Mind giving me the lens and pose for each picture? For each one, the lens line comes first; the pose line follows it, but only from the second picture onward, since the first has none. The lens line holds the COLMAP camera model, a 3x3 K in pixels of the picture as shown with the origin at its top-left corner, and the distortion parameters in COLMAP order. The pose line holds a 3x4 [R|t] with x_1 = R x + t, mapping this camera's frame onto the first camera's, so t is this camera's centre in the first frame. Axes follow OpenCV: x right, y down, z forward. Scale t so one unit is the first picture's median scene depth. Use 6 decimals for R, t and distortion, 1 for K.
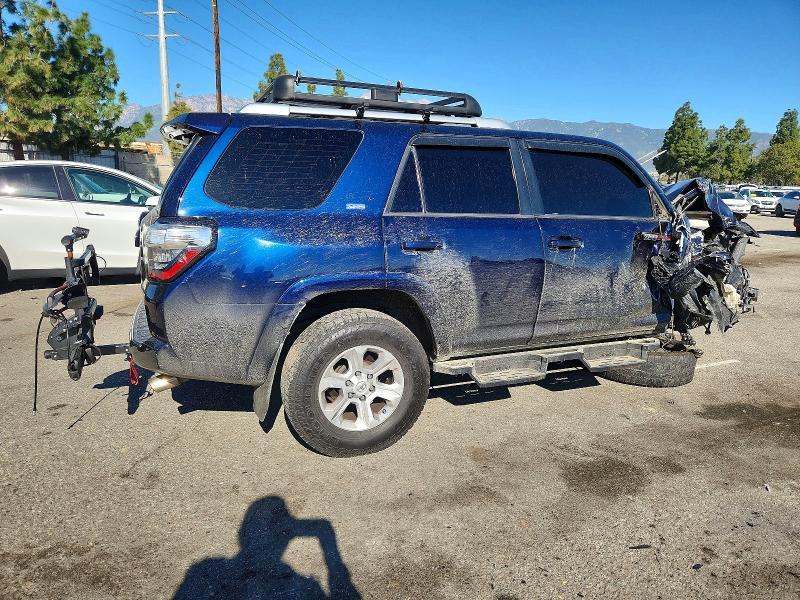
lens RADIAL K [[546.3, 0, 400.0], [0, 546.3, 300.0], [0, 0, 1]] dist [0.064952, -0.052791]
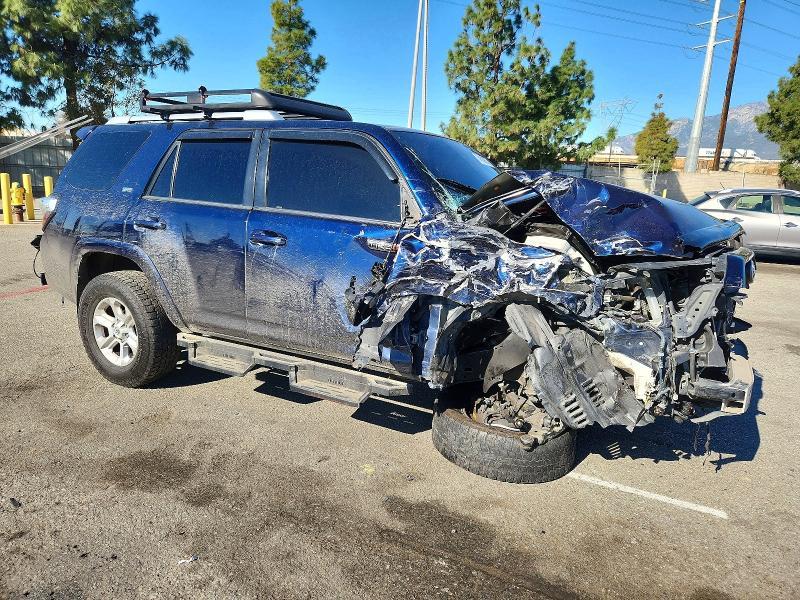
lens RADIAL K [[546.3, 0, 400.0], [0, 546.3, 300.0], [0, 0, 1]] dist [0.064952, -0.052791]
pose [[0.622823, 0.166253, -0.764494, 1.111448], [-0.185537, 0.980672, 0.062111, -0.096271], [0.760044, 0.103158, 0.641632, 0.561793]]
